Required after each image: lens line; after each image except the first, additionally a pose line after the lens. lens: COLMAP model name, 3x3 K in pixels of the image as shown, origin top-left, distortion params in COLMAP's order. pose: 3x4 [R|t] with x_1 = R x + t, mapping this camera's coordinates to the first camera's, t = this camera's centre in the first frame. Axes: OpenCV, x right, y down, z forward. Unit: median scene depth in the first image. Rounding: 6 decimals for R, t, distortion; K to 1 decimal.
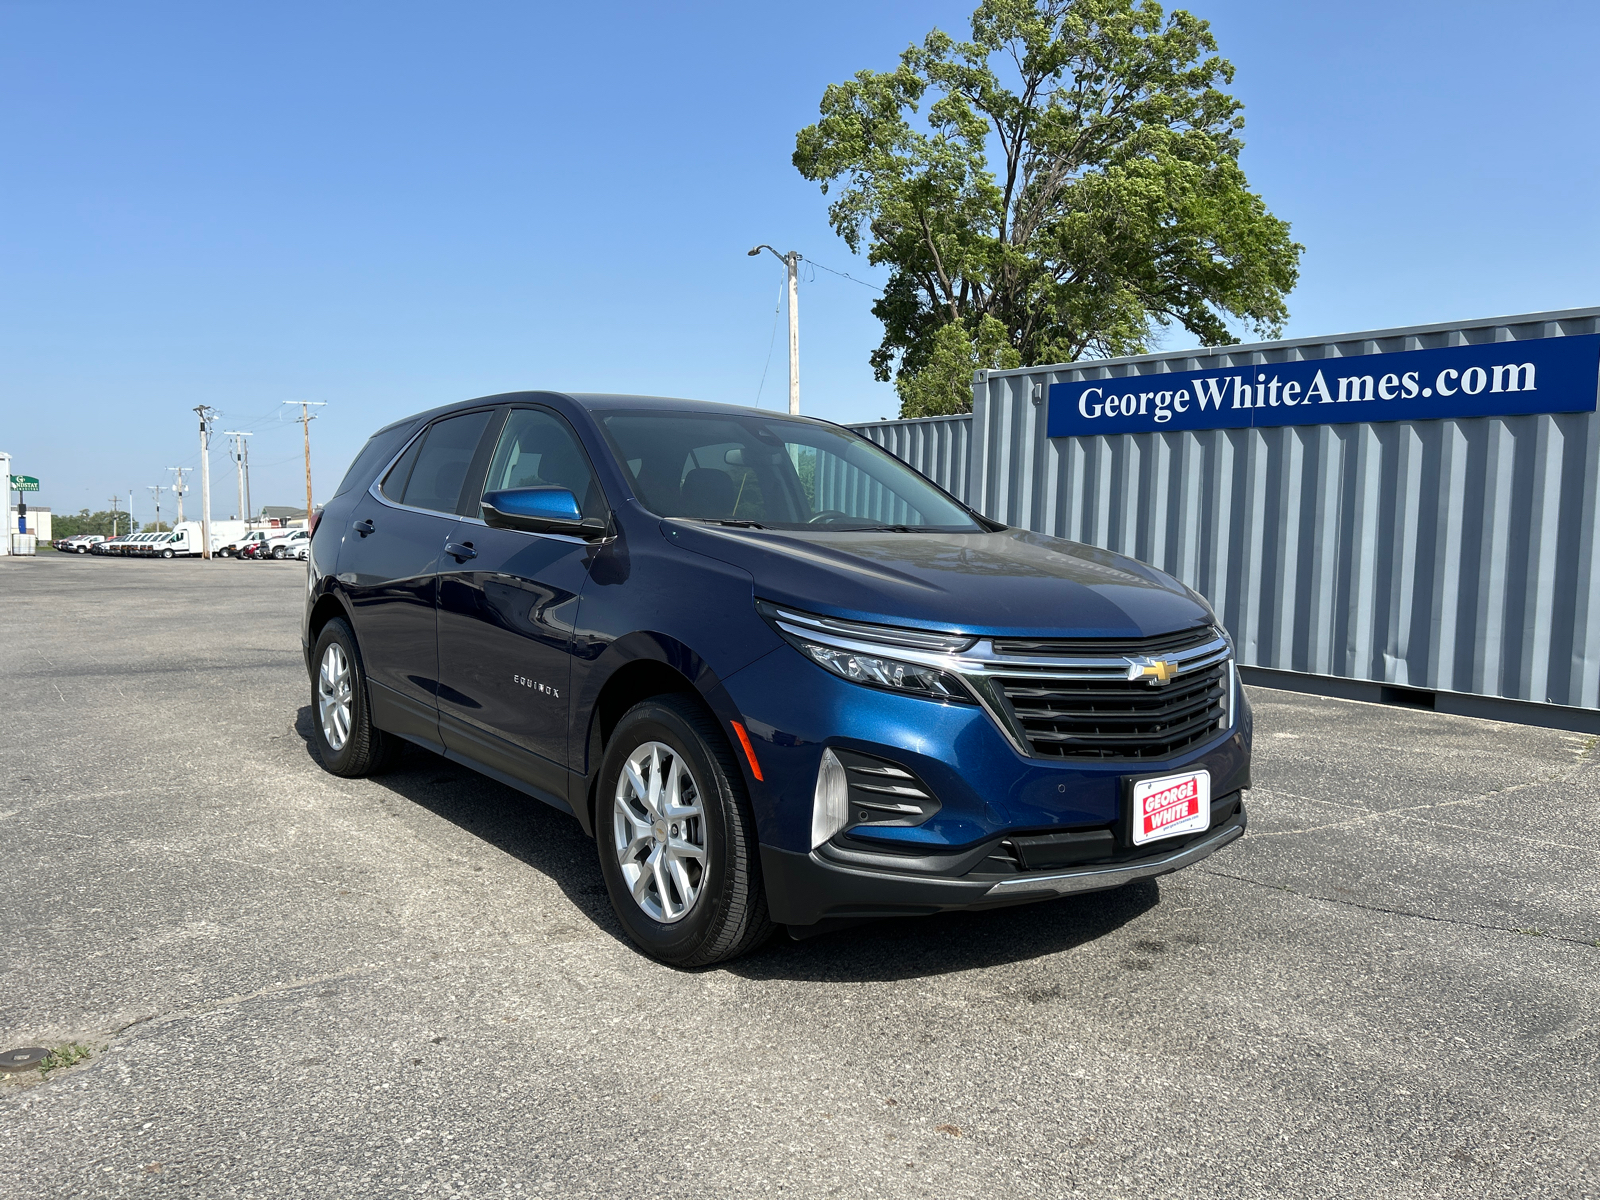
lens RADIAL K [[1198.5, 0, 813.8], [0, 1198.5, 613.2], [0, 0, 1]] dist [0.034127, -0.037026]
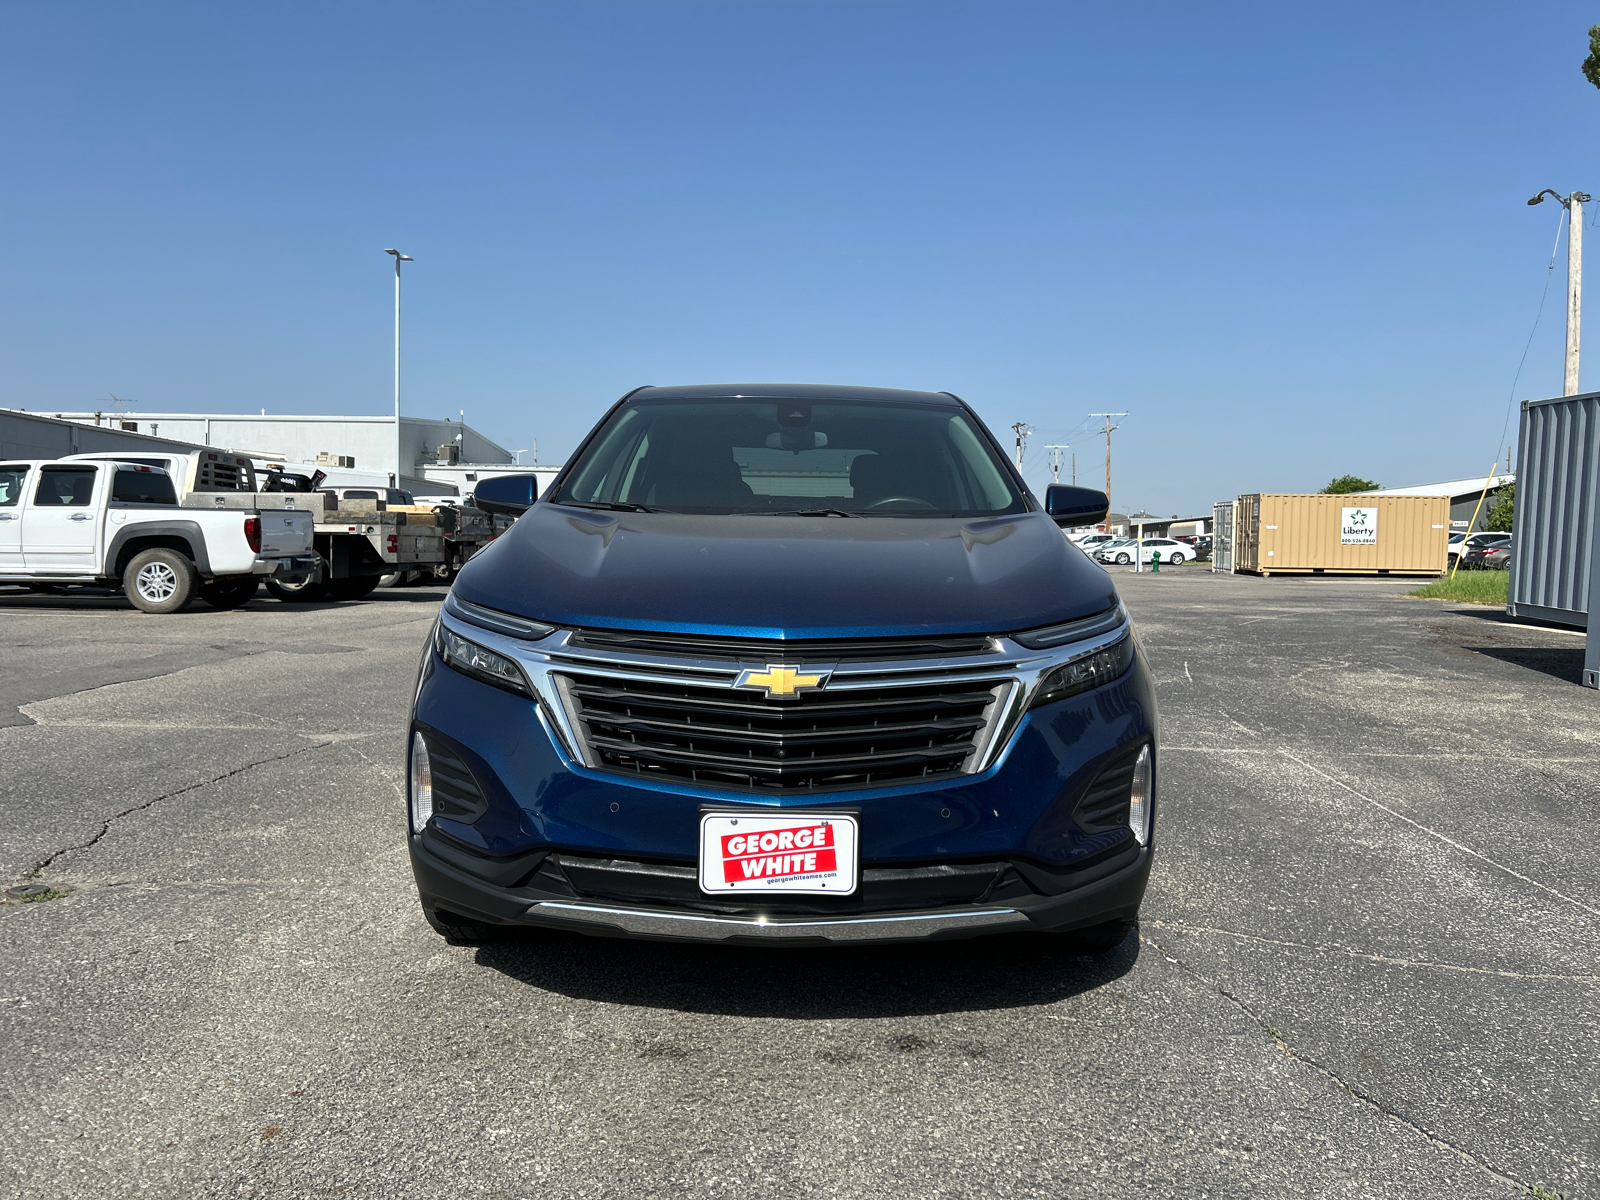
lens RADIAL K [[1198.5, 0, 804.8], [0, 1198.5, 600.4], [0, 0, 1]] dist [0.034127, -0.037026]
pose [[0.790765, 0.035780, -0.611073, 0.774954], [-0.044930, 0.998990, 0.000351, -0.006712], [0.610469, 0.027178, 0.791574, 0.377121]]
